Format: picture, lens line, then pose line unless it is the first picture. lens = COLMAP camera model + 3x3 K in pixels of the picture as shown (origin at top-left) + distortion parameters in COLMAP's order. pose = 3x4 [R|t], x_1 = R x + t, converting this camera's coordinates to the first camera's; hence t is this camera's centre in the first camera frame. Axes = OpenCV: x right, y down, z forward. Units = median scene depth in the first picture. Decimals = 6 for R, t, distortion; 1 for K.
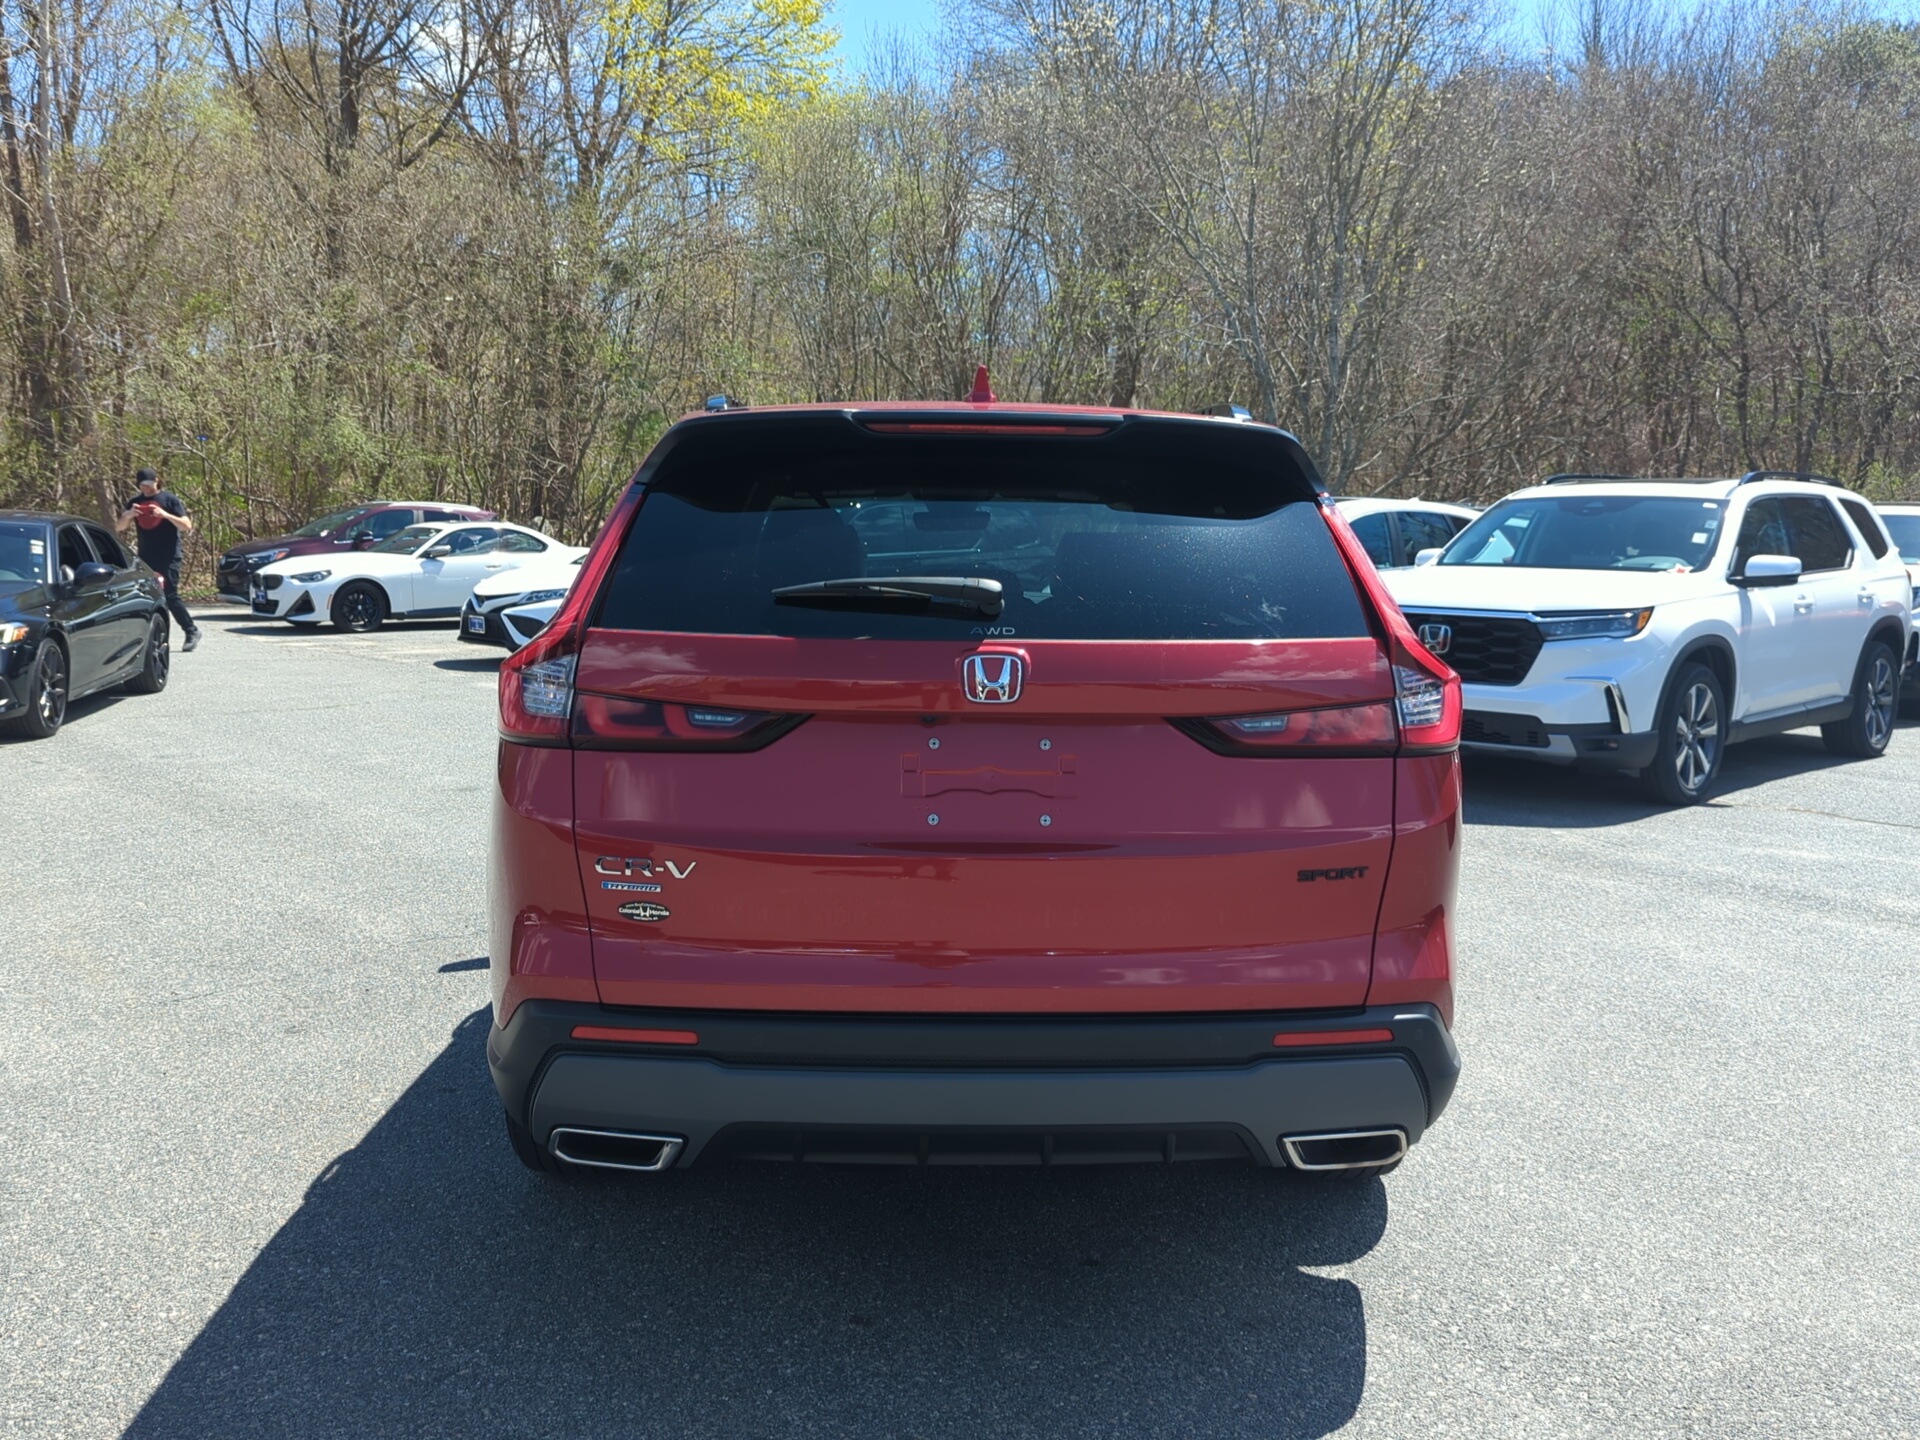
lens RADIAL K [[1558.5, 0, 974.6], [0, 1558.5, 692.8], [0, 0, 1]] dist [0.070993, -0.075264]
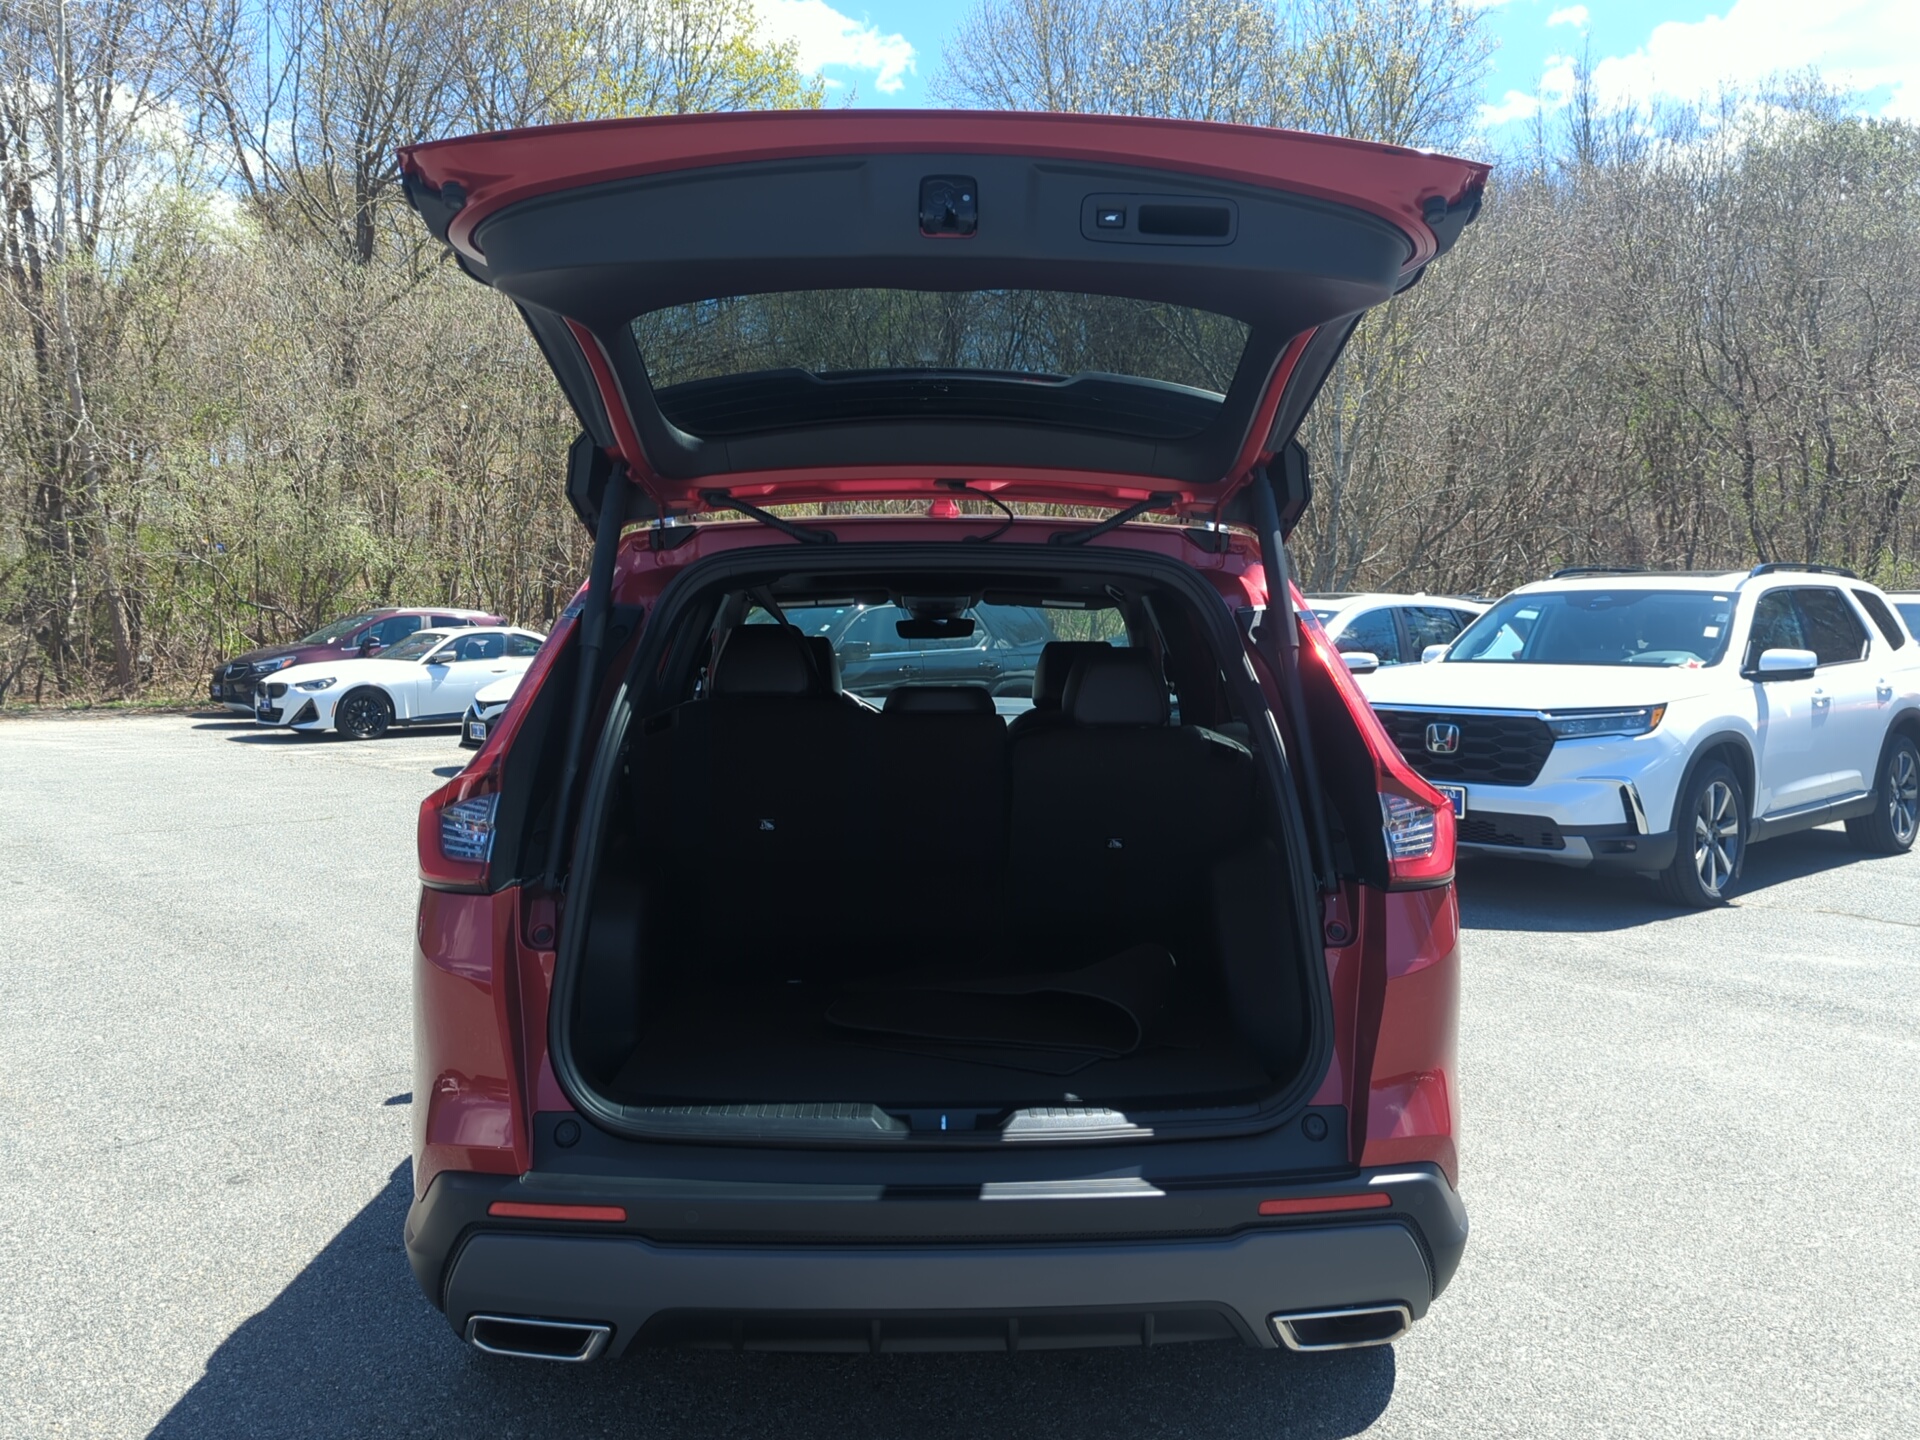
lens RADIAL K [[1558.5, 0, 978.4], [0, 1558.5, 686.2], [0, 0, 1]] dist [0.070993, -0.075264]
pose [[0.999878, -0.013909, -0.007133, 0.014895], [0.013424, 0.997851, -0.064136, -0.009346], [0.008009, 0.064032, 0.997916, 0.027674]]
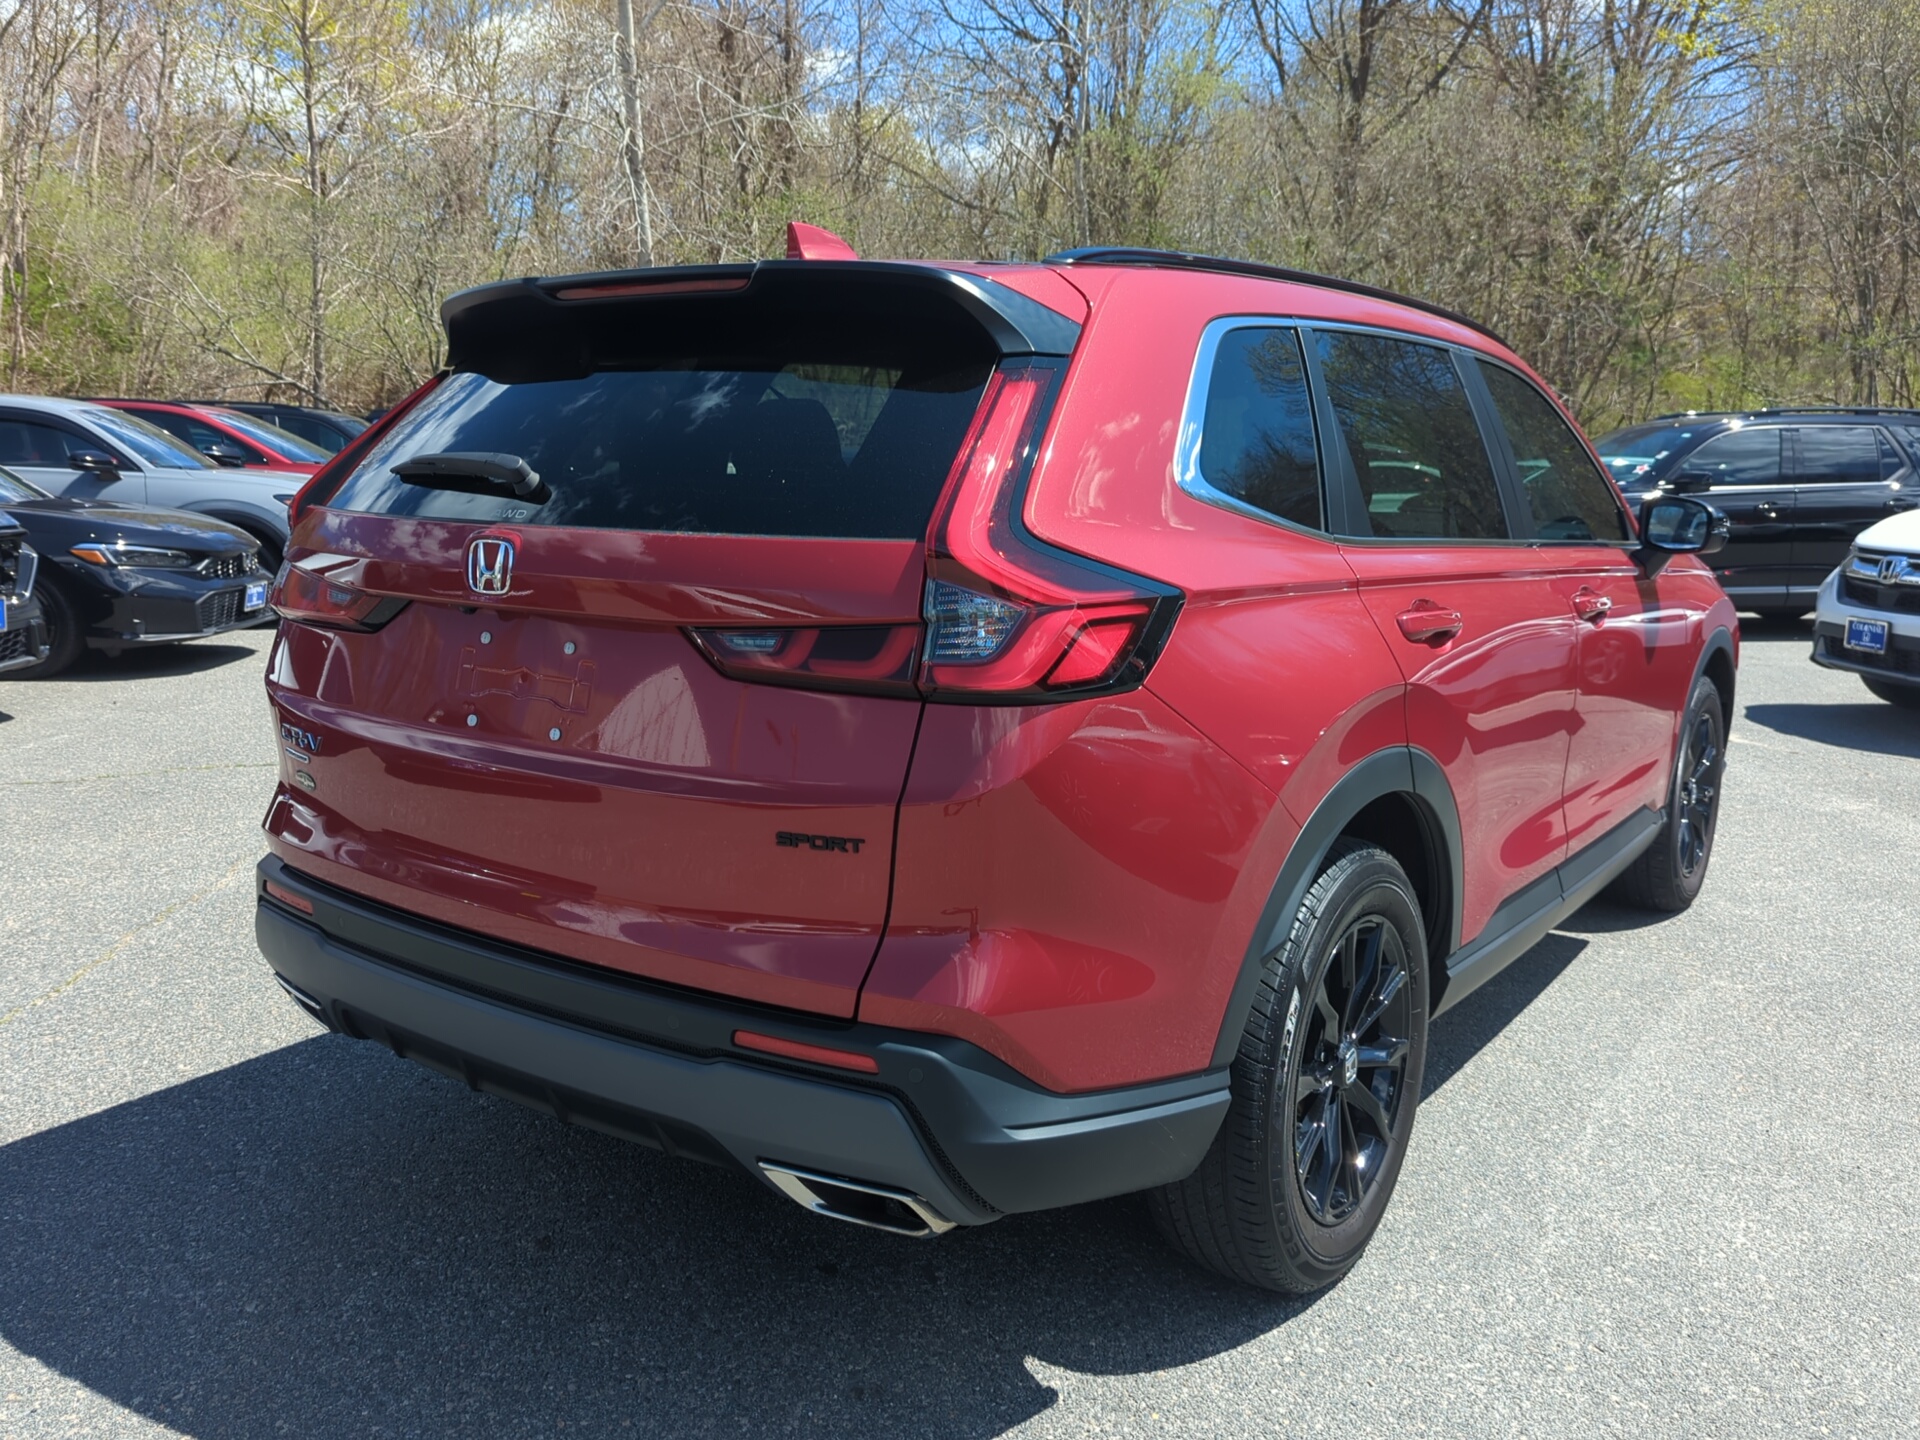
lens RADIAL K [[1558.5, 0, 965.1], [0, 1558.5, 698.4], [0, 0, 1]] dist [0.070993, -0.075264]
pose [[0.791926, 0.089764, -0.603983, 0.293544], [-0.066823, 0.995935, 0.060400, -0.002336], [0.606950, -0.007473, 0.794705, 0.171188]]
